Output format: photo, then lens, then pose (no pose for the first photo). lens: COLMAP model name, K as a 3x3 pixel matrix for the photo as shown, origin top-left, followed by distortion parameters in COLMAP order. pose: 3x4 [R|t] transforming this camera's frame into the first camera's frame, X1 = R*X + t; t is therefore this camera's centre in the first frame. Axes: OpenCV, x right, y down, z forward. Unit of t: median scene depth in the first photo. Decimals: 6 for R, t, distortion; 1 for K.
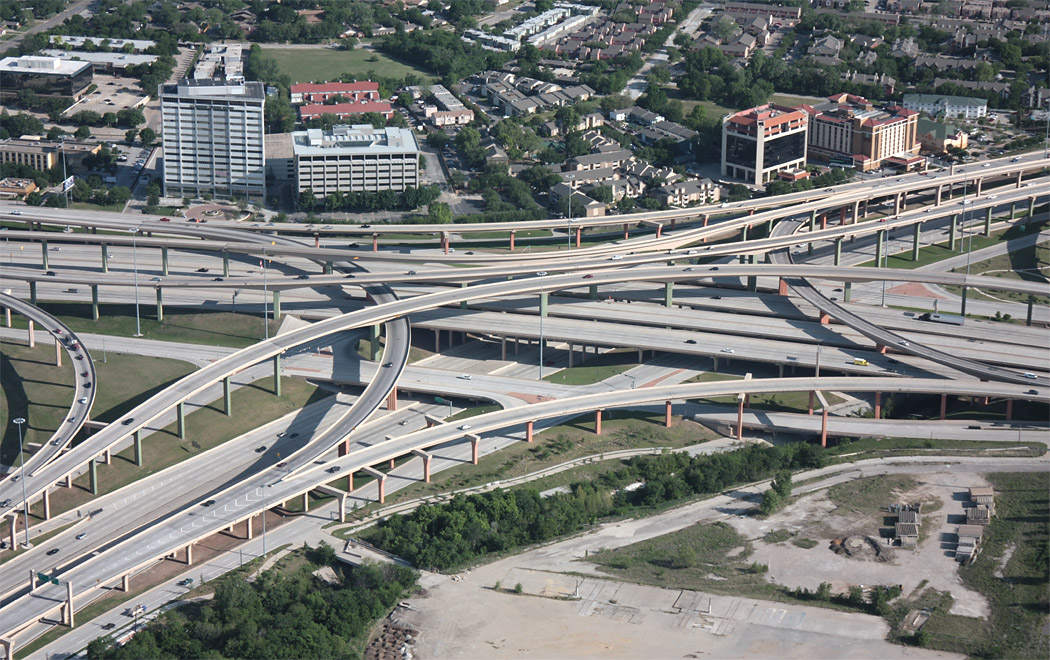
lens RADIAL K [[2595.2, 0, 525.0], [0, 2595.2, 330.0], [0, 0, 1]] dist [0.011391, 0.028184]
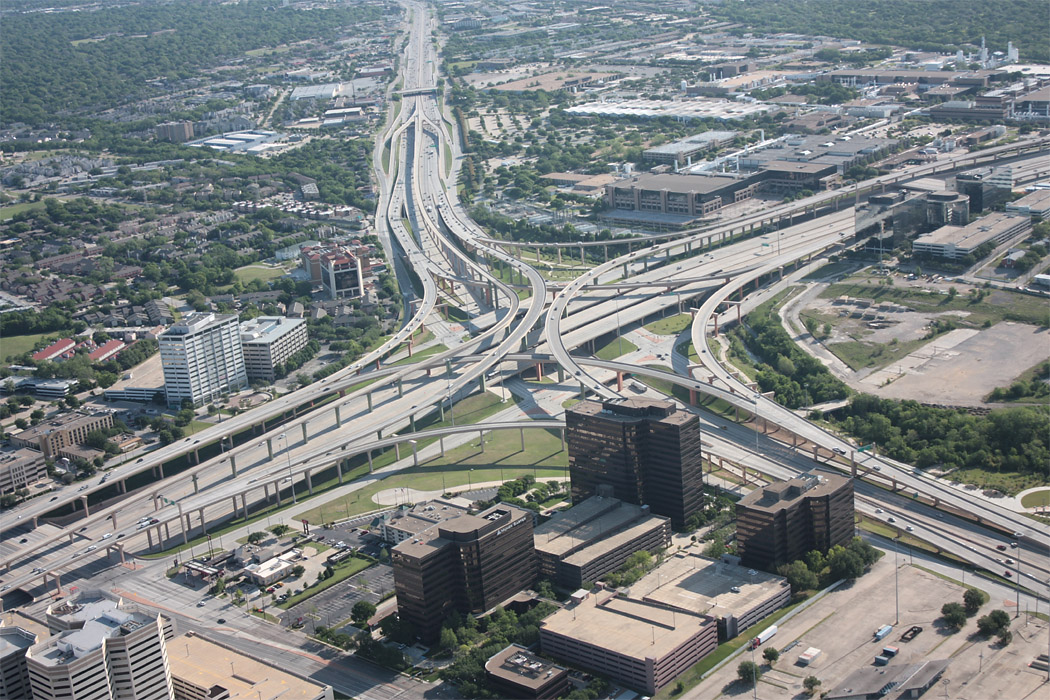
lens RADIAL K [[1565.5, 0, 548.1], [0, 1565.5, 348.9], [0, 0, 1]] dist [-0.026590, 0.069636]
pose [[0.424648, -0.310263, 0.850536, -0.764827], [0.380149, 0.913723, 0.143515, -0.130048], [-0.821682, 0.262387, 0.505956, 0.426356]]
